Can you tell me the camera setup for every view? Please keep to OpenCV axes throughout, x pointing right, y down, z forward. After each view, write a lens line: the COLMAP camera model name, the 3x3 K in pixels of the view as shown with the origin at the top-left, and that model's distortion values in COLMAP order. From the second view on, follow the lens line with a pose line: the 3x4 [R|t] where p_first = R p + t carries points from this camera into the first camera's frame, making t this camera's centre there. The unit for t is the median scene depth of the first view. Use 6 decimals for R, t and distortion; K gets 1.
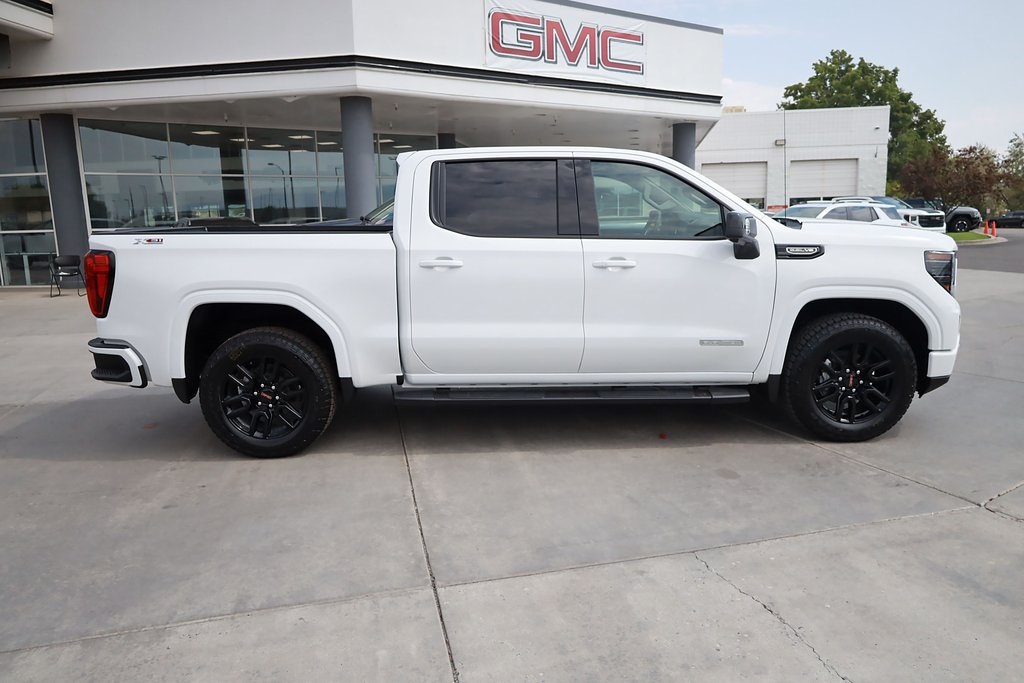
lens RADIAL K [[712.6, 0, 512.0], [0, 712.6, 341.5], [0, 0, 1]] dist [-0.005254, -0.003406]
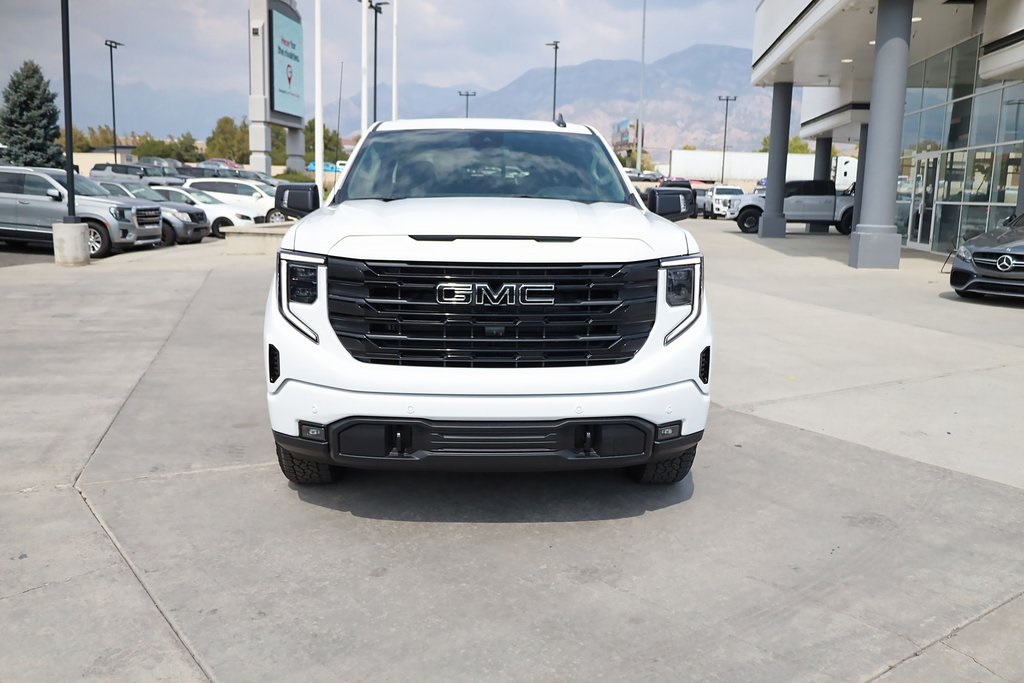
lens RADIAL K [[853.8, 0, 512.0], [0, 853.8, 341.5], [0, 0, 1]] dist [0.001685, 0.000944]
pose [[0.044471, 0.198434, -0.979105, 1.414806], [-0.200057, 0.961991, 0.185879, -0.232564], [0.978774, 0.187611, 0.082478, 1.147140]]
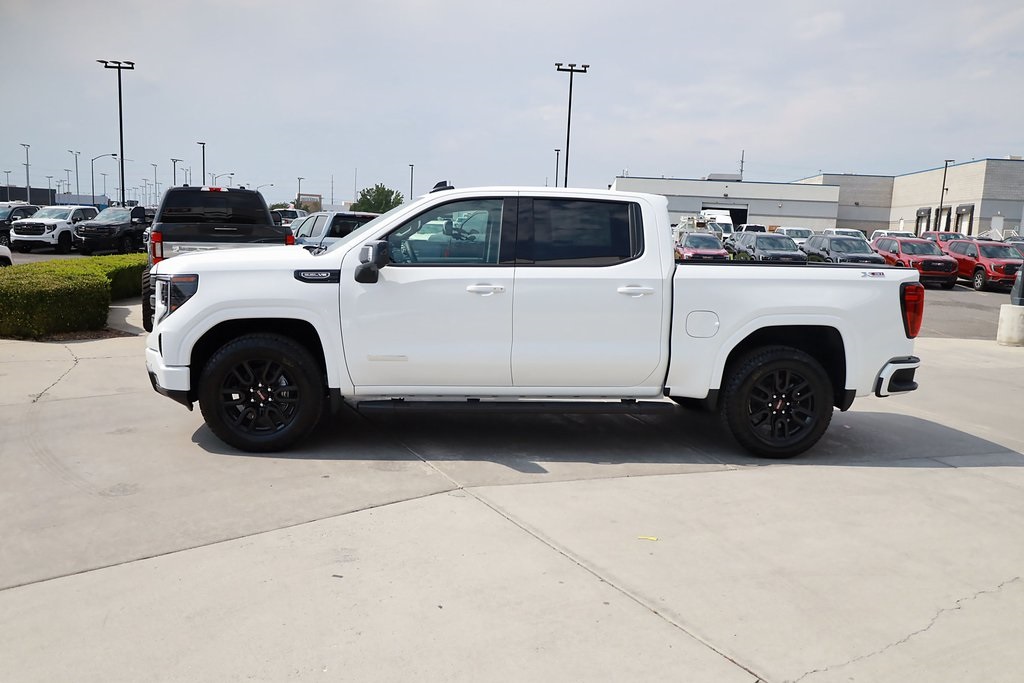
lens RADIAL K [[758.7, 0, 512.0], [0, 758.7, 341.5], [0, 0, 1]] dist [-0.006630, -0.004316]
pose [[-0.997760, -0.007312, -0.066491, 0.195519], [-0.027565, 0.950626, 0.309112, -0.462609], [0.060948, 0.310252, -0.948698, 2.486632]]
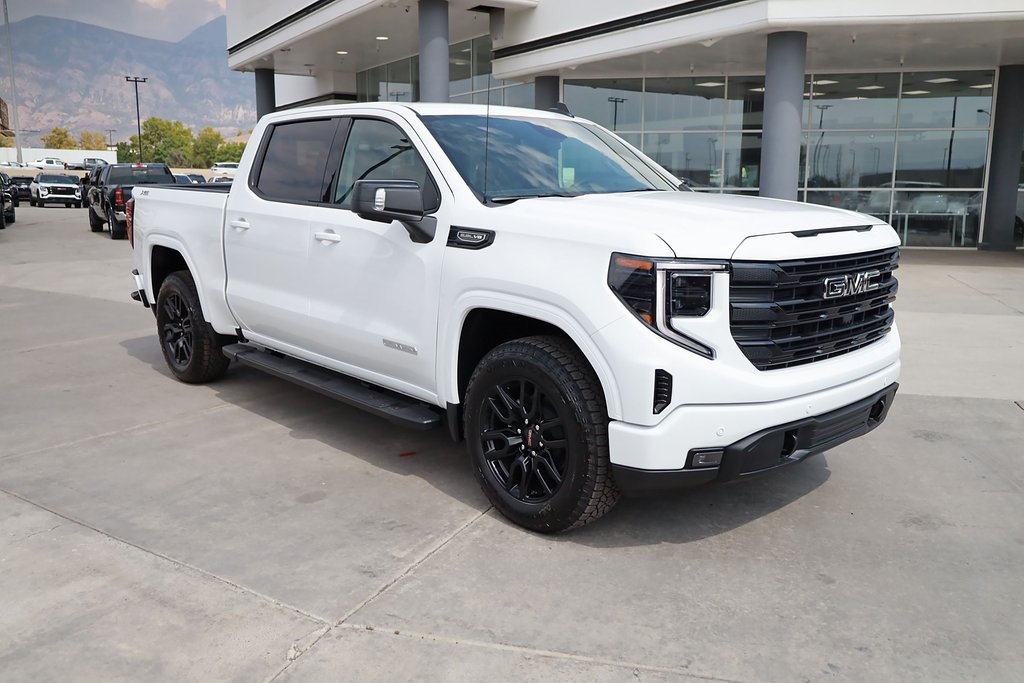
lens RADIAL K [[844.5, 0, 512.0], [0, 844.5, 341.5], [0, 0, 1]] dist [-0.009770, -0.002447]
pose [[0.668925, 0.161654, -0.725540, 1.033310], [-0.149169, 0.985404, 0.082023, -0.096965], [0.728209, 0.053361, 0.683275, 0.445498]]
